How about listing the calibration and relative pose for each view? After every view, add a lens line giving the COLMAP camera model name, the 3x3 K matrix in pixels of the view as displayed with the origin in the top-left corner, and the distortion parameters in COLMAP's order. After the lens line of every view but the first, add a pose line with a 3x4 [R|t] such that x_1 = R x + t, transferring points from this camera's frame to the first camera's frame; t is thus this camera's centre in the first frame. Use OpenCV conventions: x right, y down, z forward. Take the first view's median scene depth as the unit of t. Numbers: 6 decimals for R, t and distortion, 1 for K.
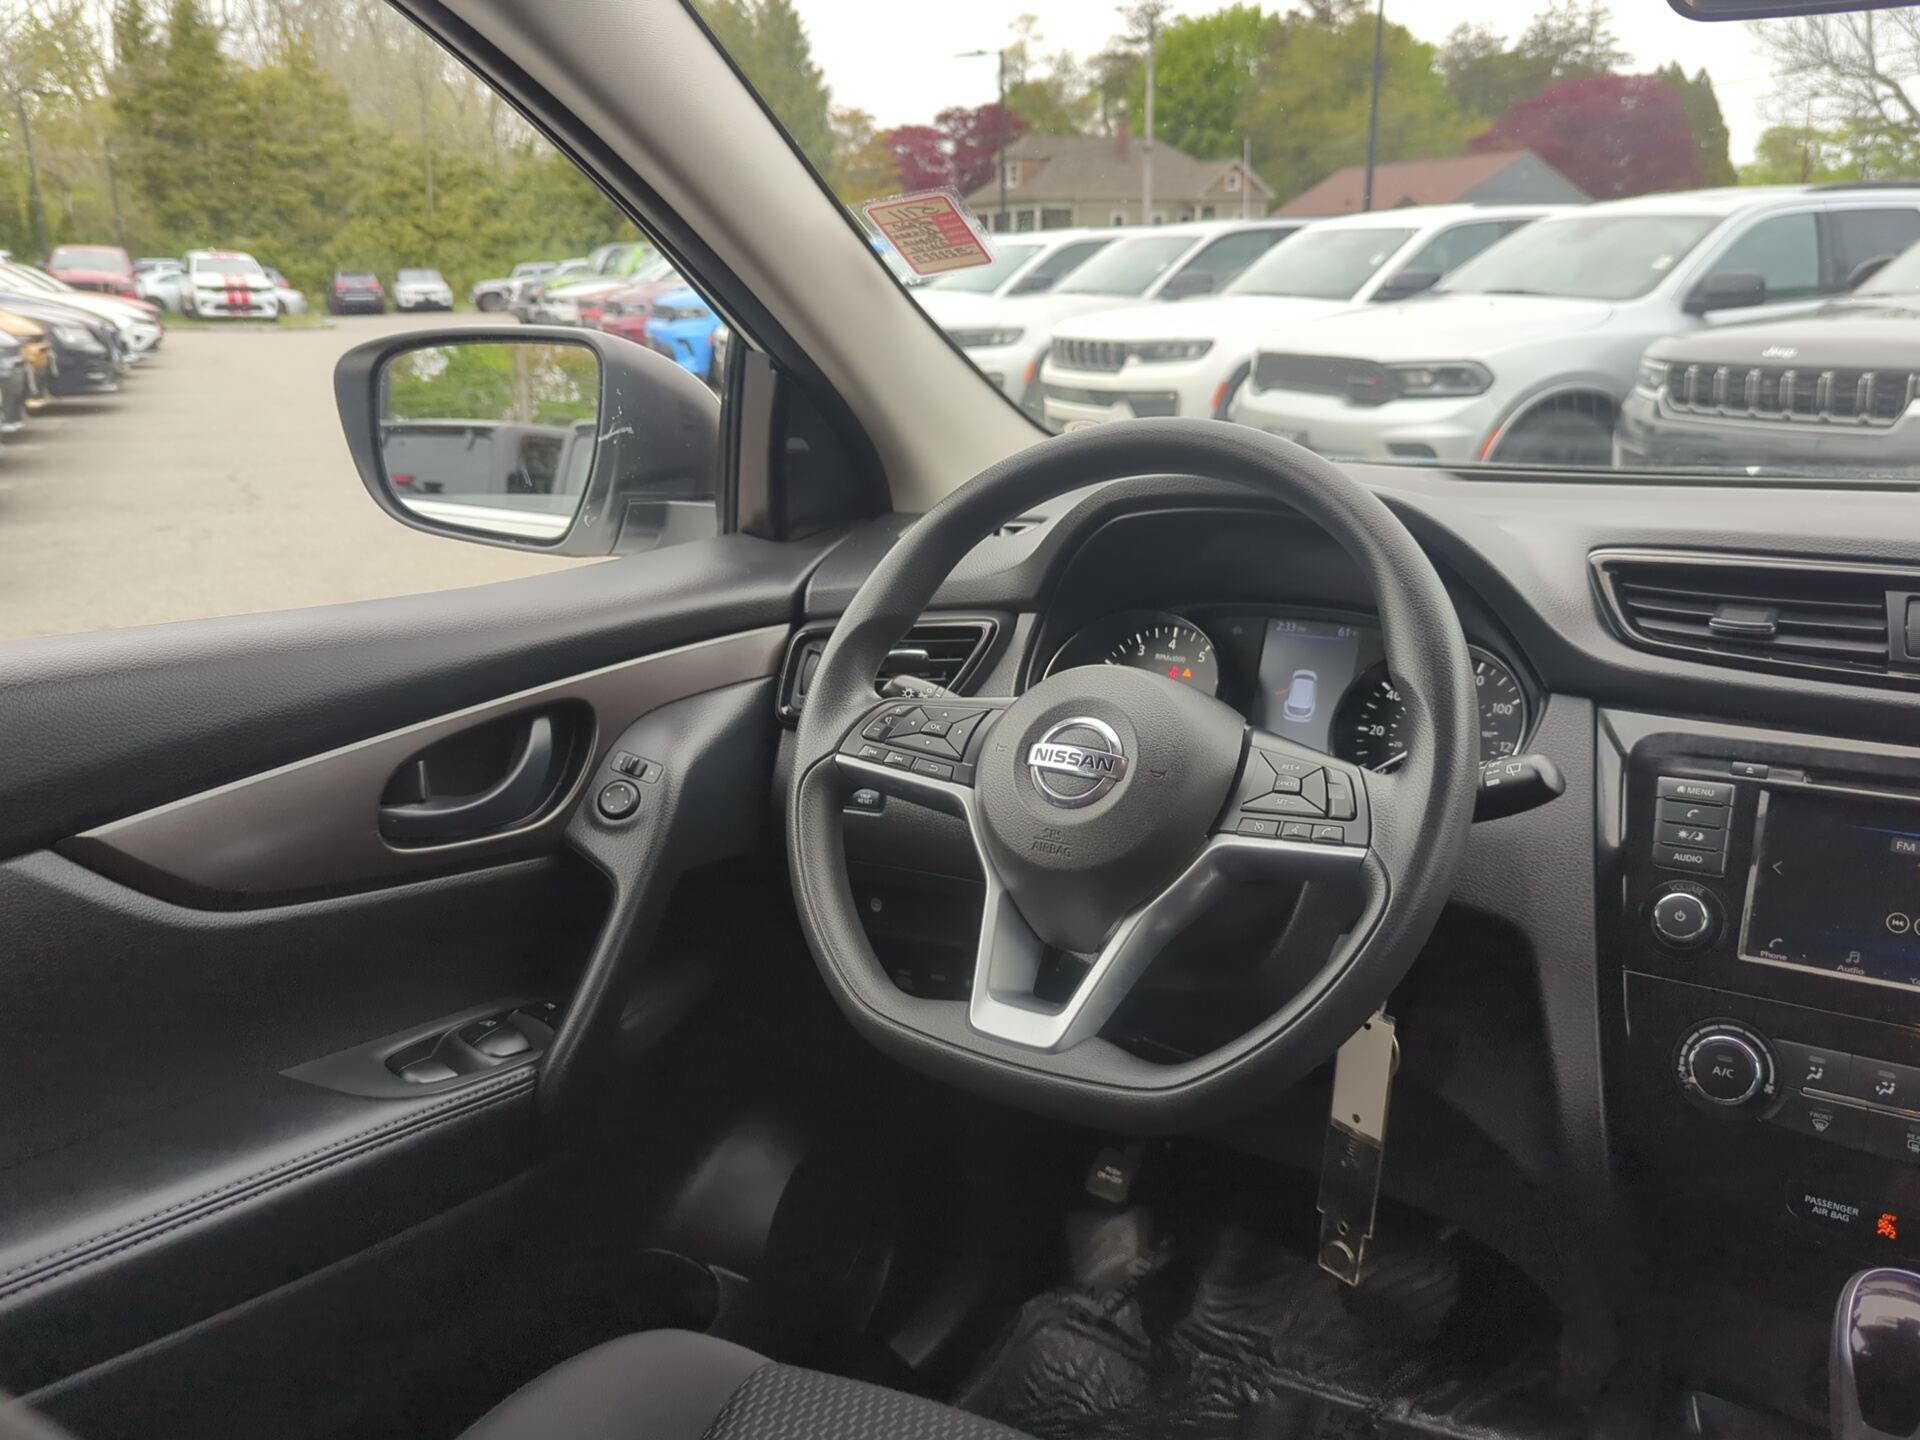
lens RADIAL K [[1553.2, 0, 979.2], [0, 1553.2, 696.7], [0, 0, 1]] dist [0.051820, -0.052698]
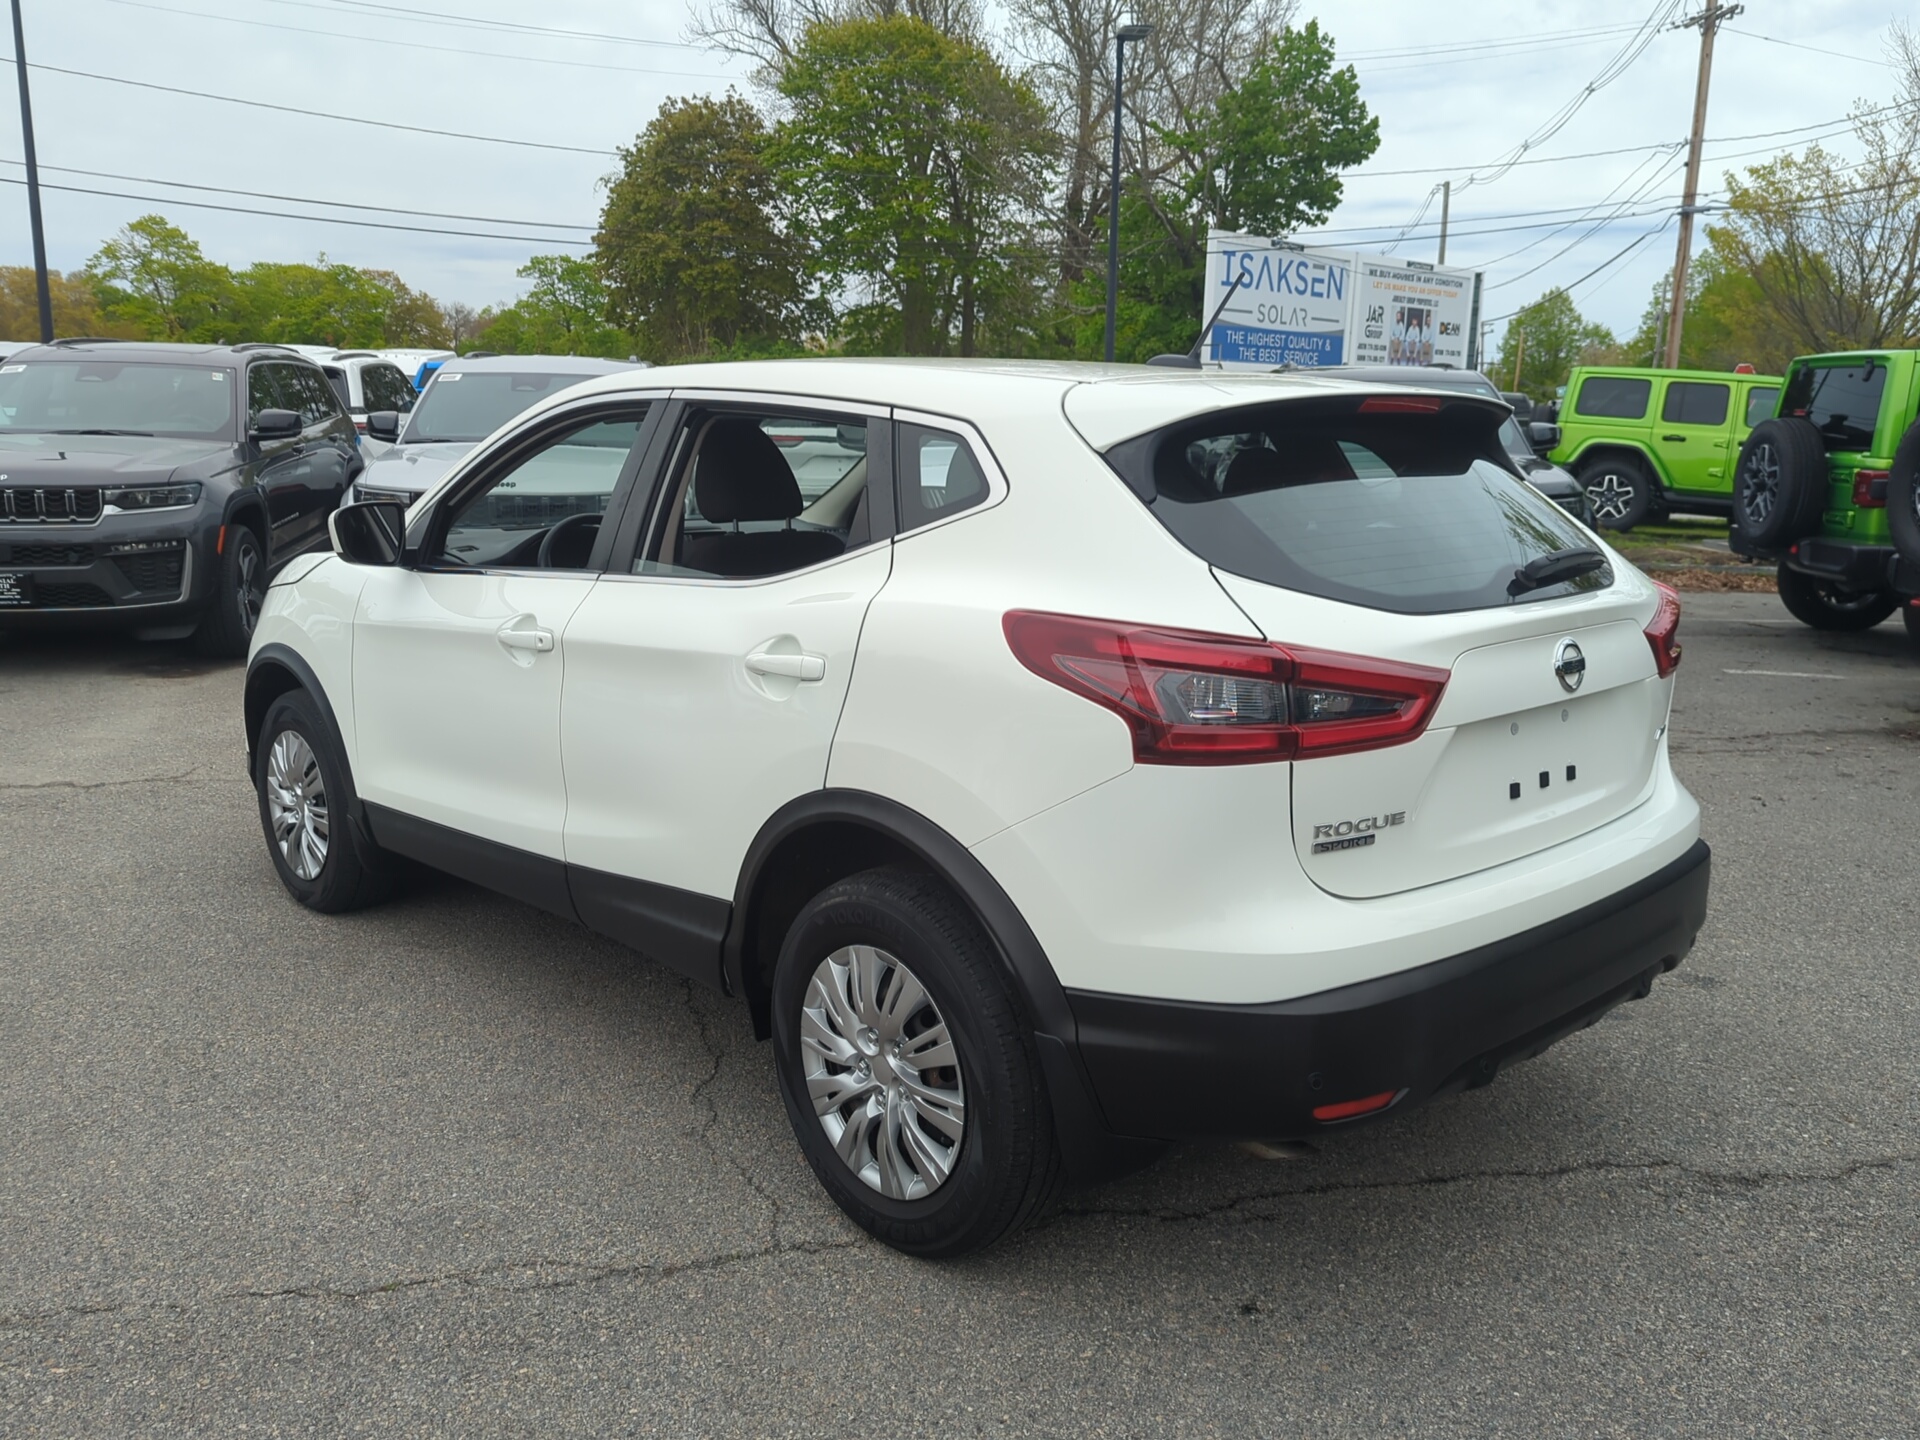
lens RADIAL K [[1553.2, 0, 978.6], [0, 1553.2, 686.4], [0, 0, 1]] dist [0.051820, -0.052698]
pose [[0.256634, -0.160130, 0.953151, -3.759872], [0.218994, 0.970165, 0.104024, 0.099902], [-0.941372, 0.182039, 0.284045, -1.316177]]
